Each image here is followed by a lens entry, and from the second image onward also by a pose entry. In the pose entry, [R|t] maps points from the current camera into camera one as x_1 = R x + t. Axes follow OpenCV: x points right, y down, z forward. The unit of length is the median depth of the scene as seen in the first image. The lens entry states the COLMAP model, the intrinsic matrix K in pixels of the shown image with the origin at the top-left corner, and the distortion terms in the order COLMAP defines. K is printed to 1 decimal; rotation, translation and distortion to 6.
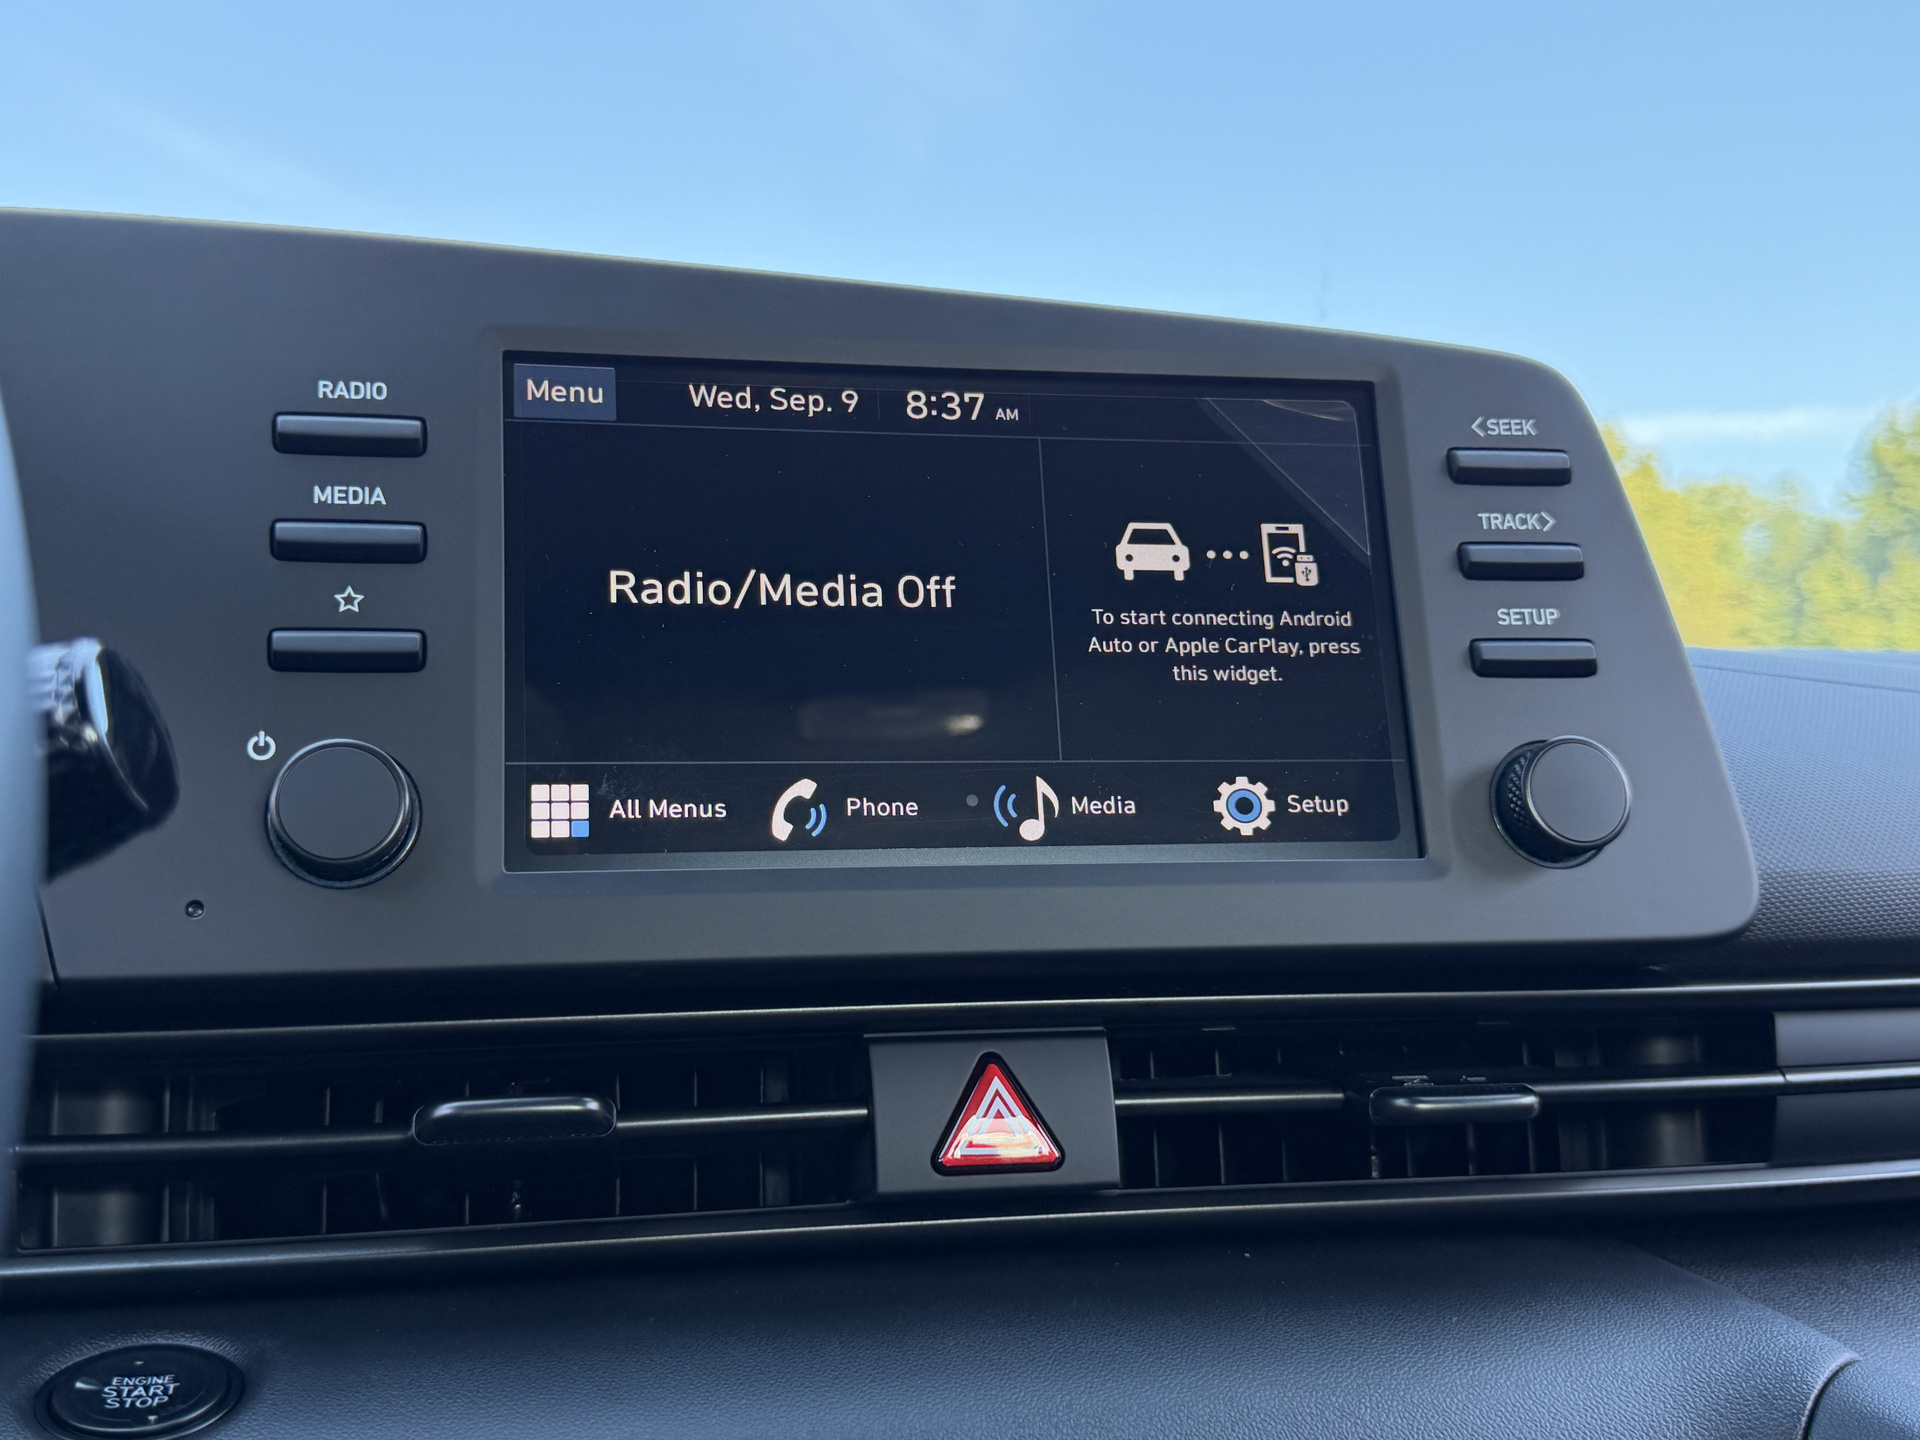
lens RADIAL K [[2021.7, 0, 927.4], [0, 2021.7, 741.4], [0, 0, 1]] dist [0.149245, -0.252826]
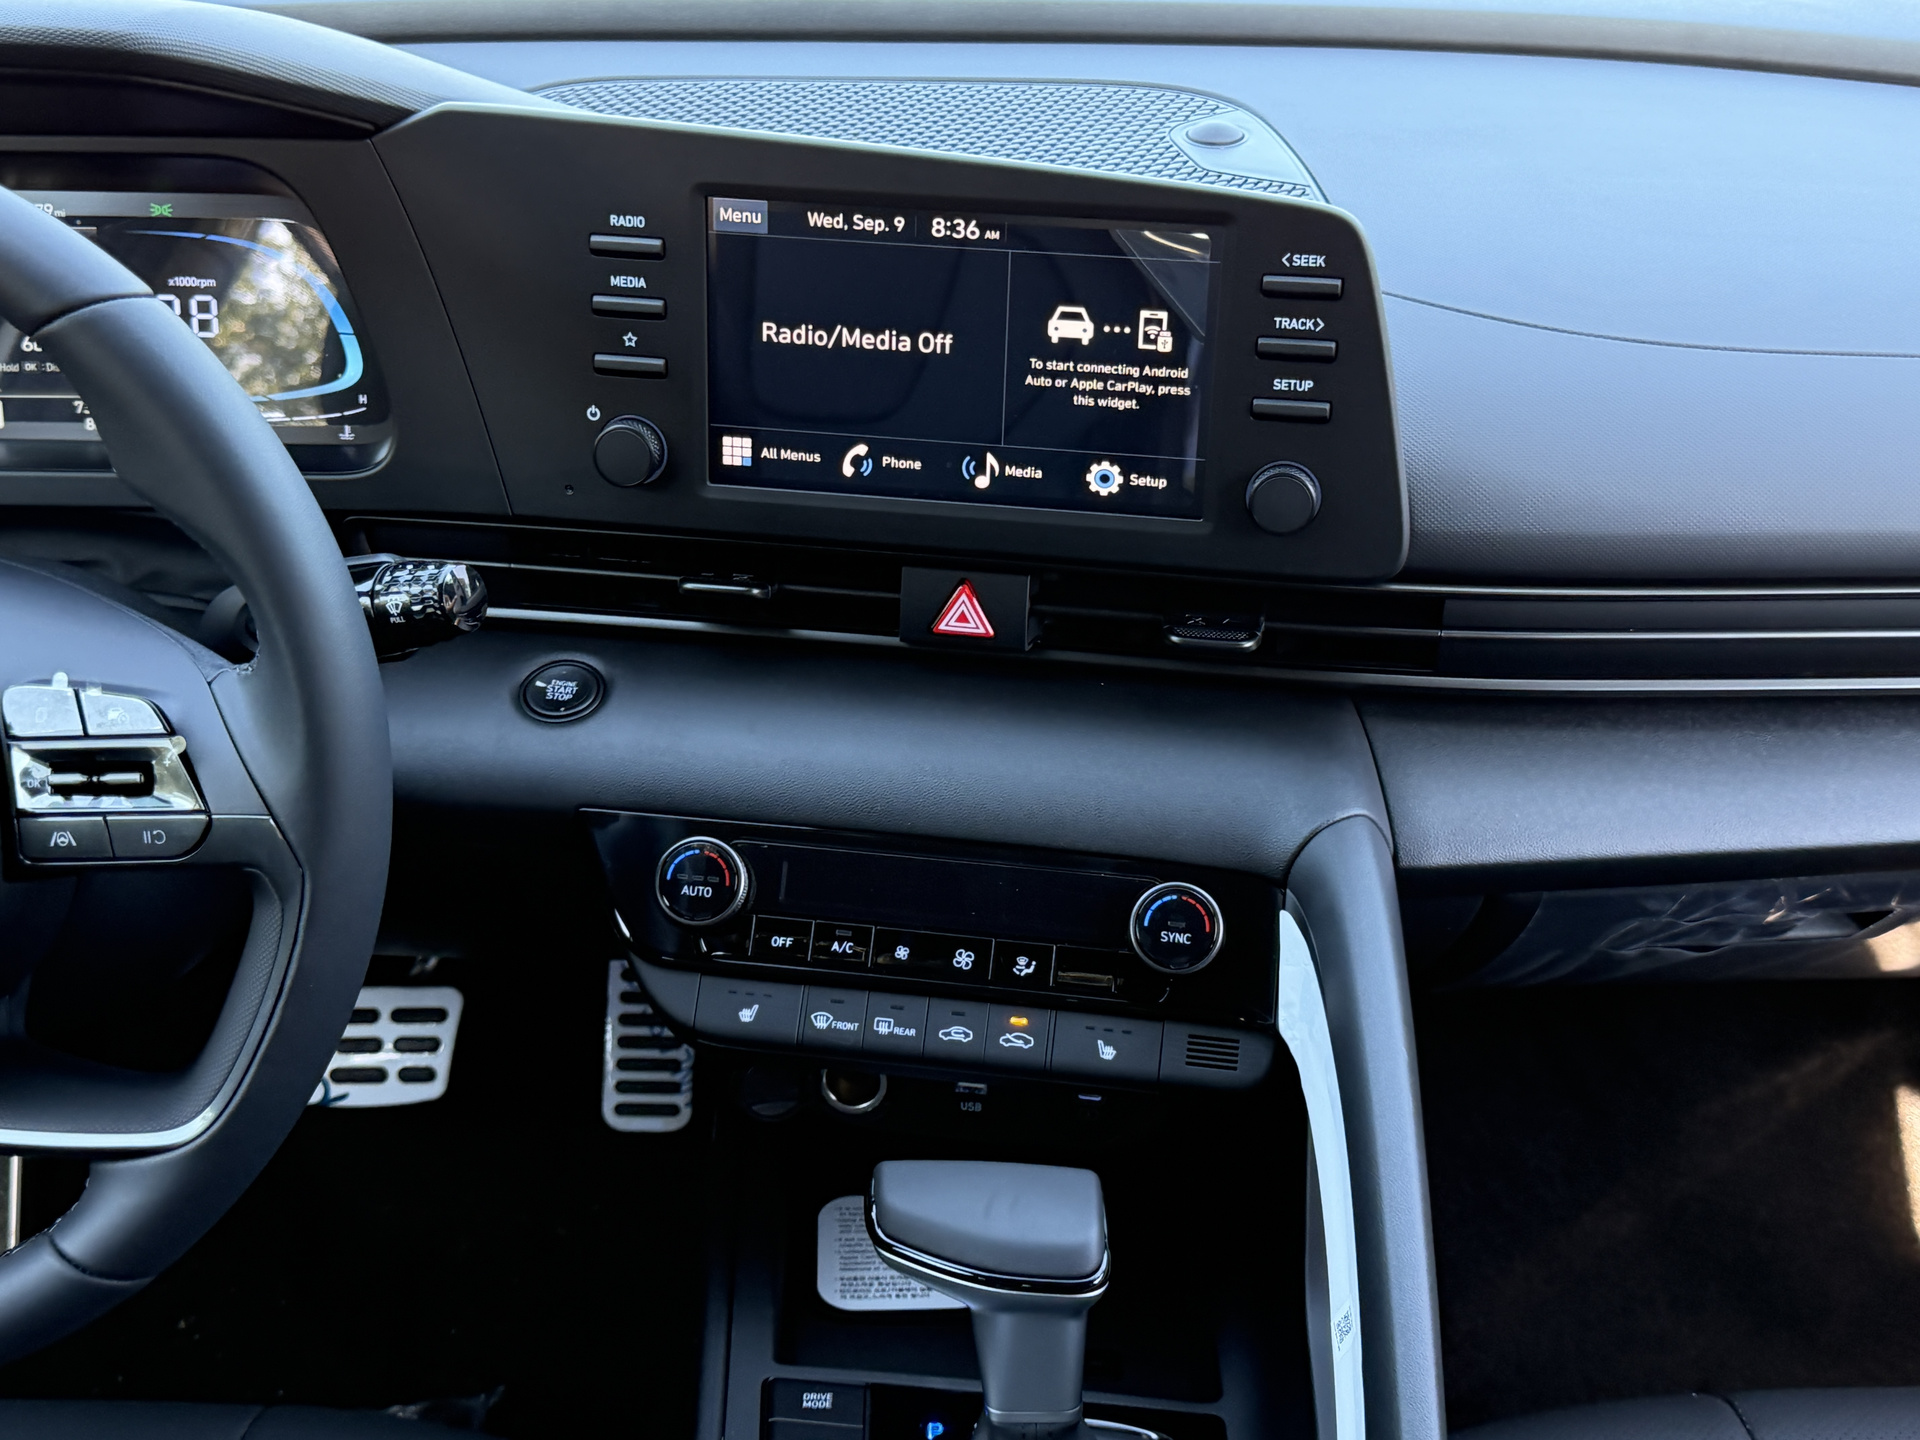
lens RADIAL K [[2347.0, 0, 960.6], [0, 2347.0, 735.6], [0, 0, 1]] dist [0.193679, -0.497420]
pose [[0.931287, 0.202491, -0.302822, 0.722177], [0.009314, 0.817771, 0.575469, -0.991072], [0.364167, -0.538747, 0.759694, -0.750967]]
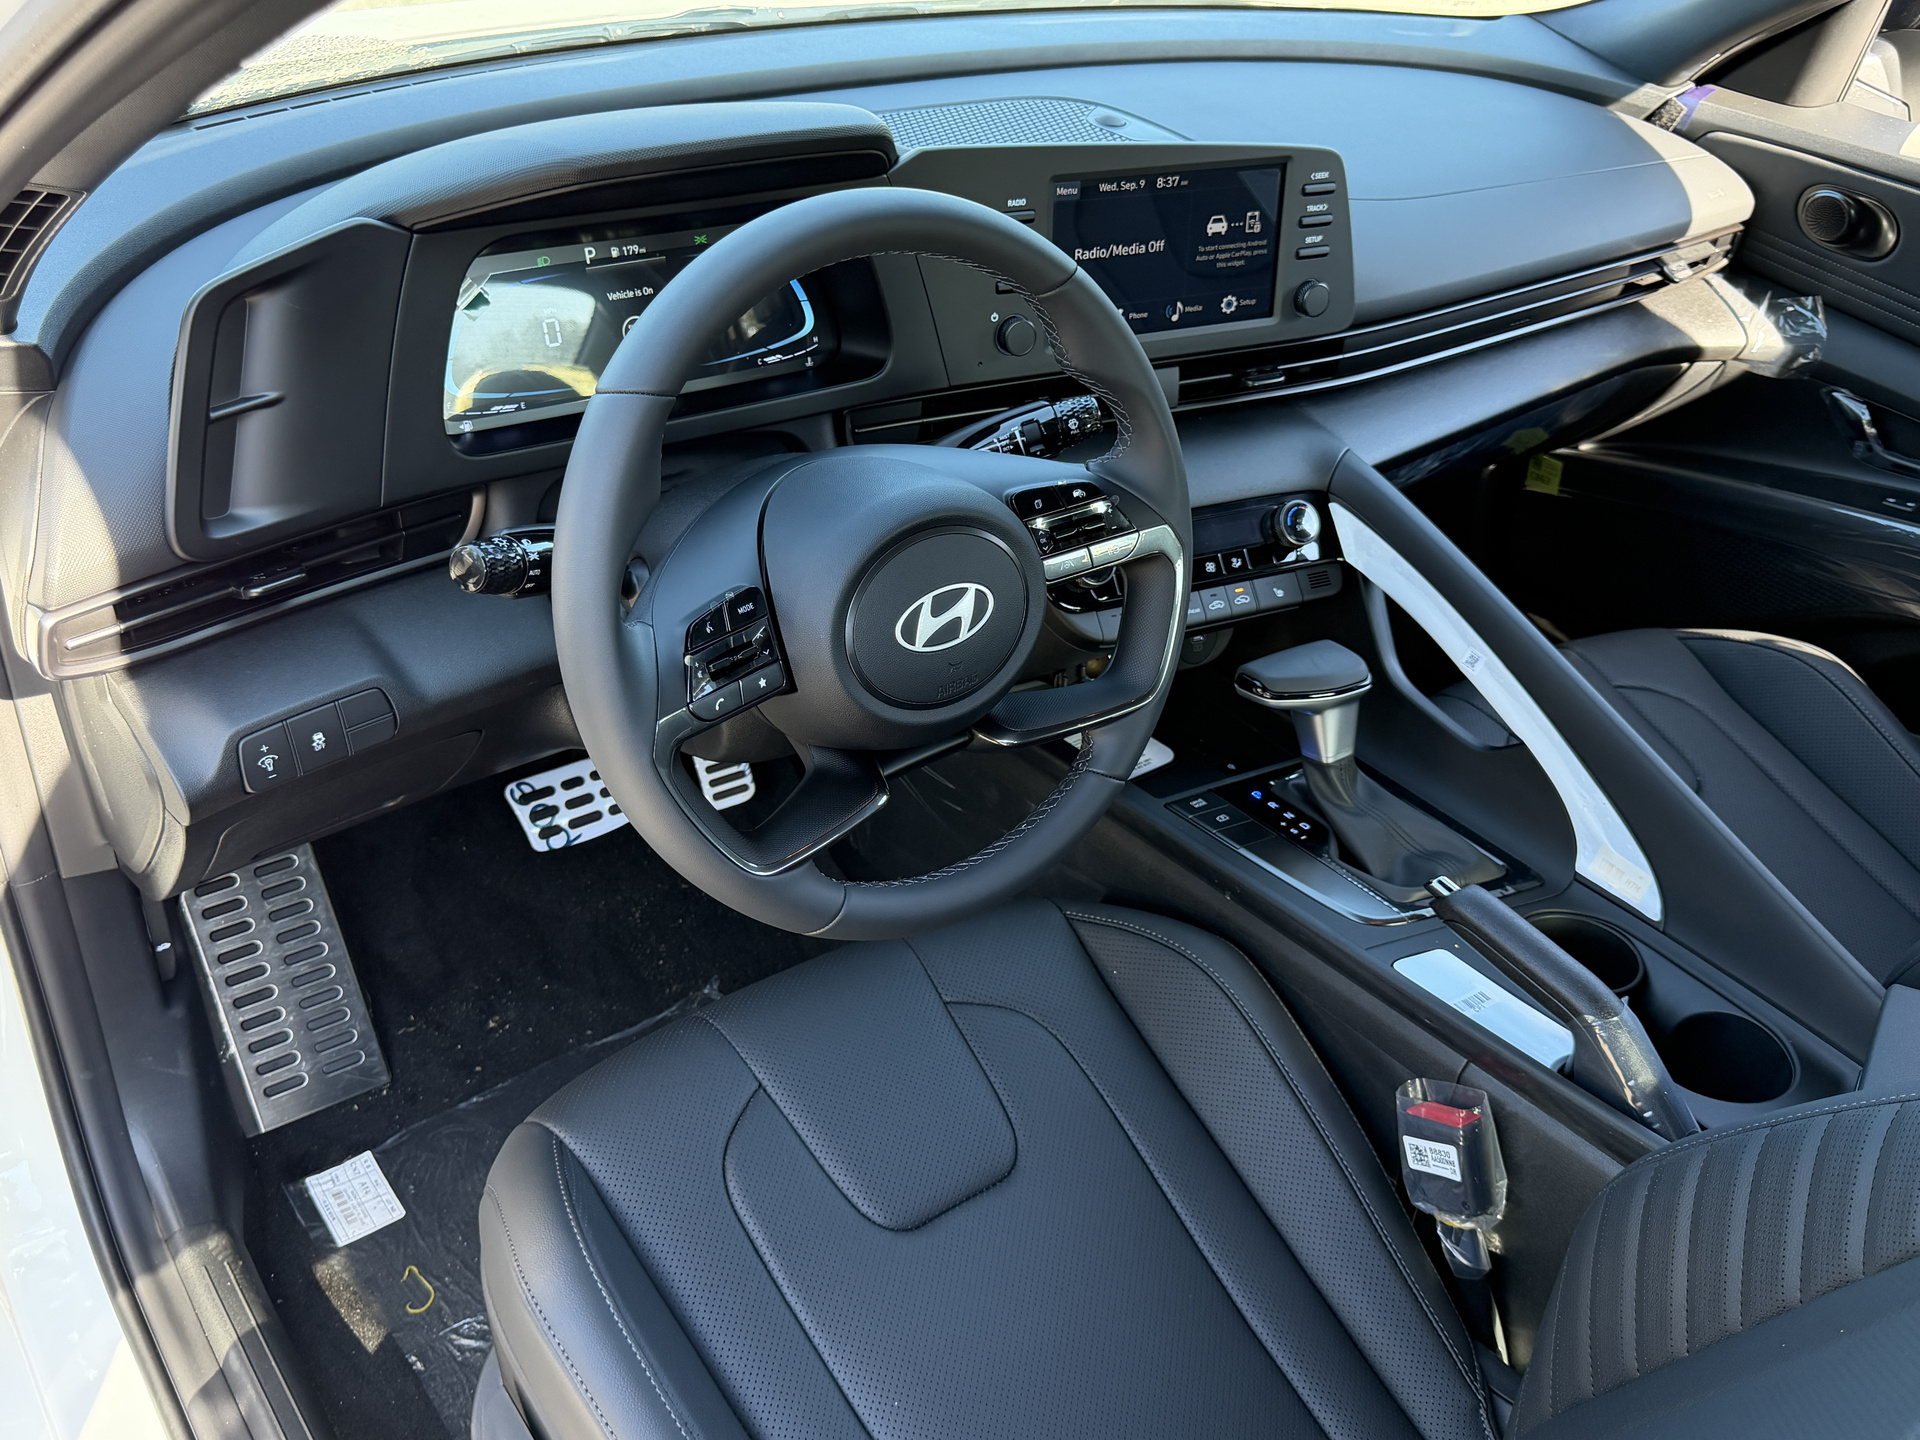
lens RADIAL K [[1667.8, 0, 957.0], [0, 1667.8, 725.6], [0, 0, 1]] dist [0.145098, -0.265292]
pose [[0.962753, -0.069365, 0.261333, -1.112804], [-0.113676, 0.773118, 0.623992, -1.175673], [-0.245324, -0.630457, 0.736437, -1.485656]]
